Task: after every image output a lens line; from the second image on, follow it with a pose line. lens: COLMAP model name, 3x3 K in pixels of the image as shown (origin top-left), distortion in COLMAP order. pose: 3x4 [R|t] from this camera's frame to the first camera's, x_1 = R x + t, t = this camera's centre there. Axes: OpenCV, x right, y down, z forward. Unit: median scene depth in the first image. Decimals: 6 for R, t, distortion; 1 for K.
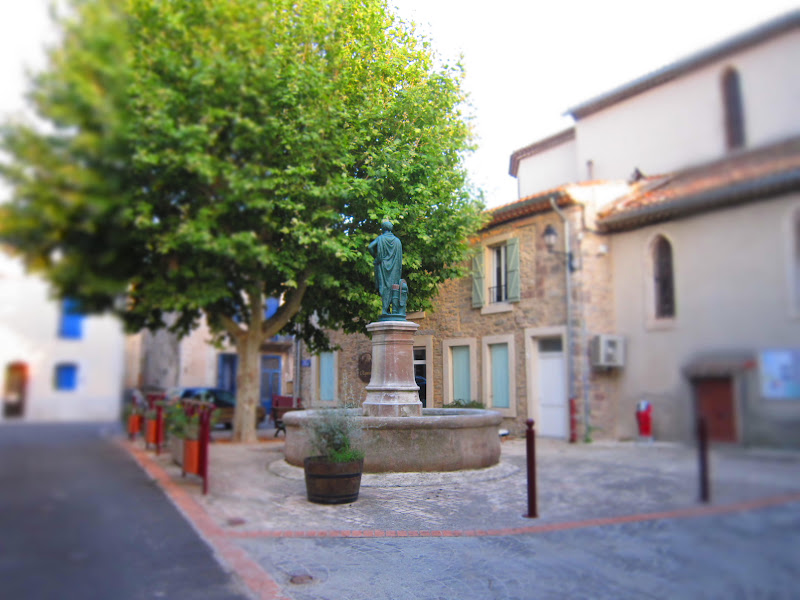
lens RADIAL K [[670.0, 0, 399.4], [0, 670.0, 299.2], [0, 0, 1]] dist [-0.070364, -0.004566]
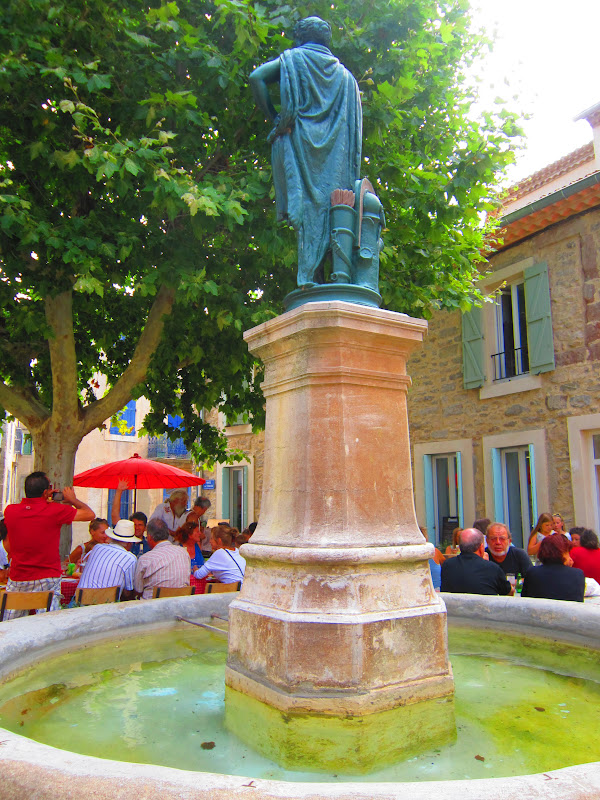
lens RADIAL K [[670.0, 0, 300.6], [0, 670.0, 402.6], [0, 0, 1]] dist [-0.070364, -0.004566]
pose [[0.998259, -0.013927, -0.057321, -0.005325], [0.011995, 0.999353, -0.033914, 0.048449], [0.057756, 0.033168, 0.997780, 0.430955]]
